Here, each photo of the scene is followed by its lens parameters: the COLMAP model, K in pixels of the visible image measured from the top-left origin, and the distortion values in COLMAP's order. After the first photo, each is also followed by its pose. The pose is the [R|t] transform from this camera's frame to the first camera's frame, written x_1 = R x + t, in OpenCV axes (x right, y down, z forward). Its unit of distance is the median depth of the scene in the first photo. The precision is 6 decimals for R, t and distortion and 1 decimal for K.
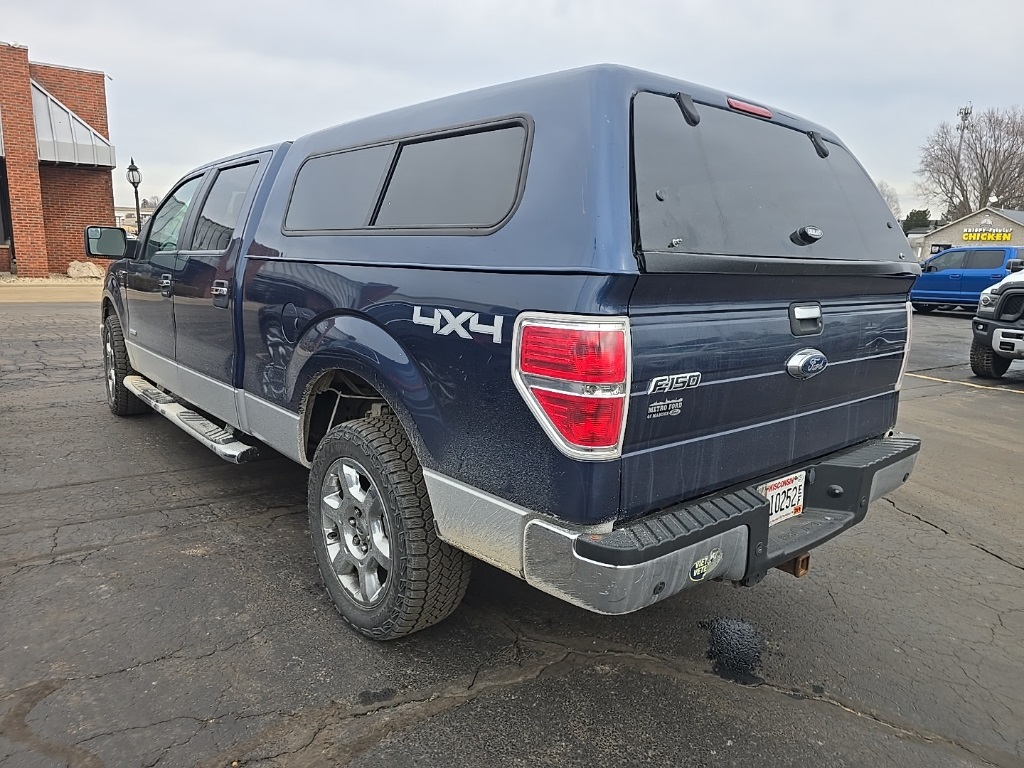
lens RADIAL K [[695.6, 0, 515.2], [0, 695.6, 382.8], [0, 0, 1]] dist [0.027709, -0.004192]
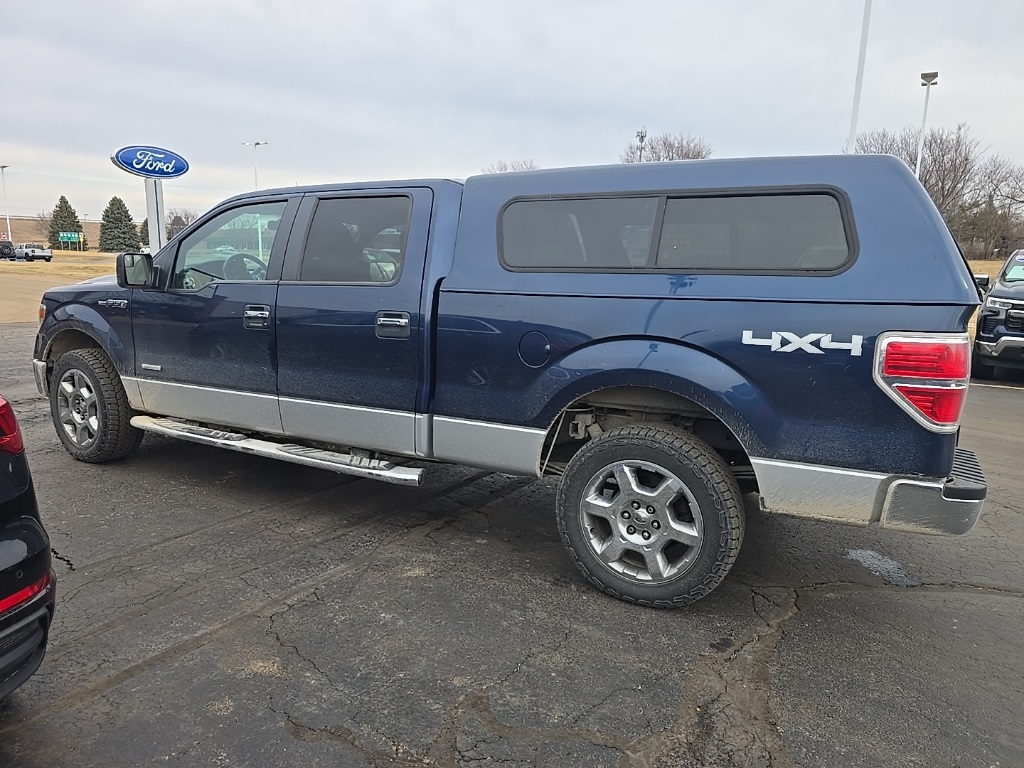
lens RADIAL K [[695.6, 0, 515.2], [0, 695.6, 382.8], [0, 0, 1]] dist [0.027709, -0.004192]
pose [[0.931722, -0.074020, 0.355550, -1.022552], [0.076006, 0.997072, 0.008402, -0.058847], [-0.355131, 0.019196, 0.934620, -0.042585]]
